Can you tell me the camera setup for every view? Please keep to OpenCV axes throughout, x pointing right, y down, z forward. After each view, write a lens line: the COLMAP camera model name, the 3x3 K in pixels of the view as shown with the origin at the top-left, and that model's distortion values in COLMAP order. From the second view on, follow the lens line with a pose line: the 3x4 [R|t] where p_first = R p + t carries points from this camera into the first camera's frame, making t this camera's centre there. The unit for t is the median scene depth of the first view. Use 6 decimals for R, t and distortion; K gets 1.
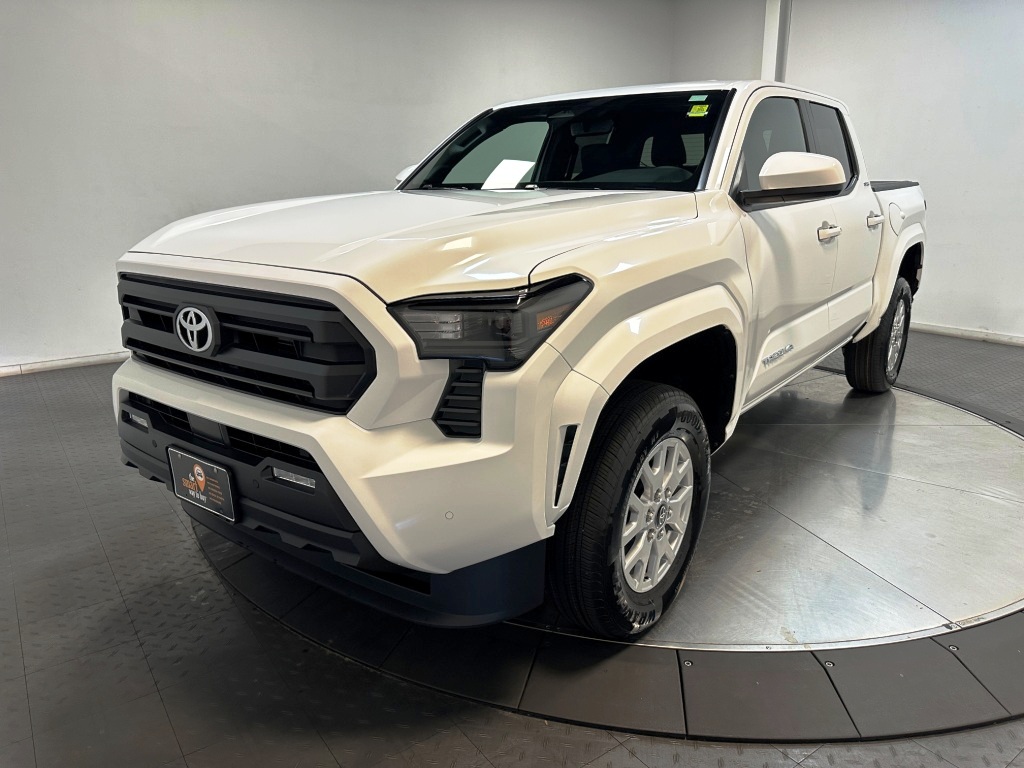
lens RADIAL K [[741.9, 0, 512.0], [0, 741.9, 384.0], [0, 0, 1]] dist [0.045057, -0.076654]
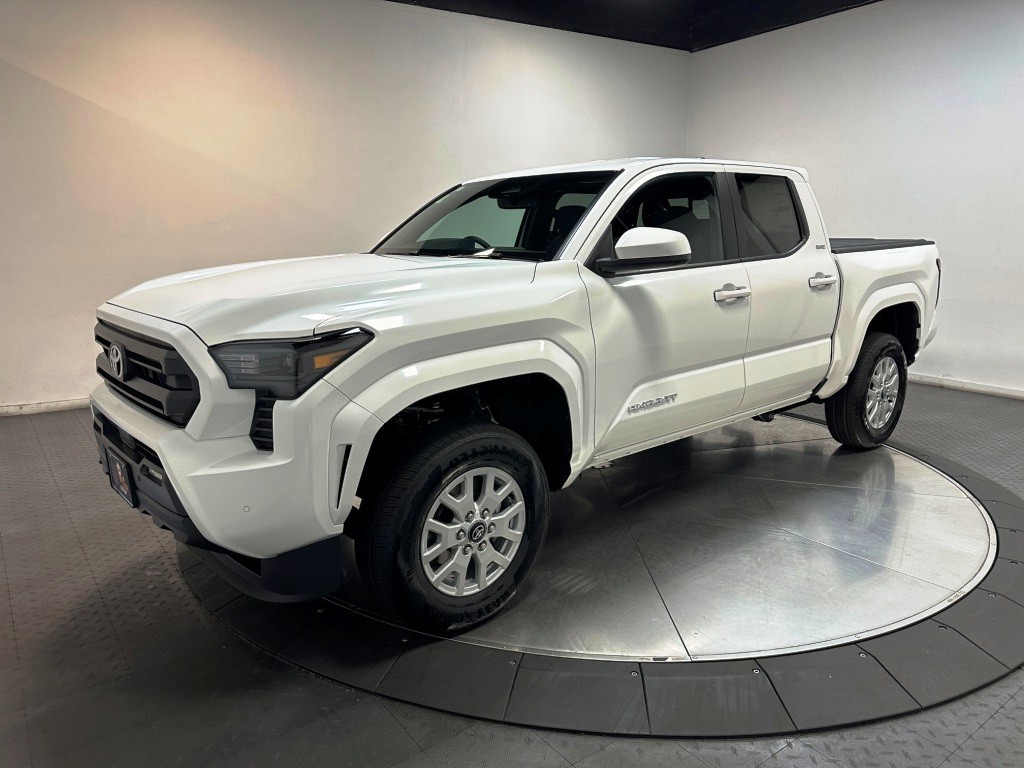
lens RADIAL K [[734.8, 0, 511.6], [0, 734.8, 379.0], [0, 0, 1]] dist [0.072450, -0.107010]
pose [[0.981998, 0.035561, -0.185514, 0.539396], [-0.048133, 0.996807, -0.063710, 0.009004], [0.182656, 0.071492, 0.980574, -0.187602]]
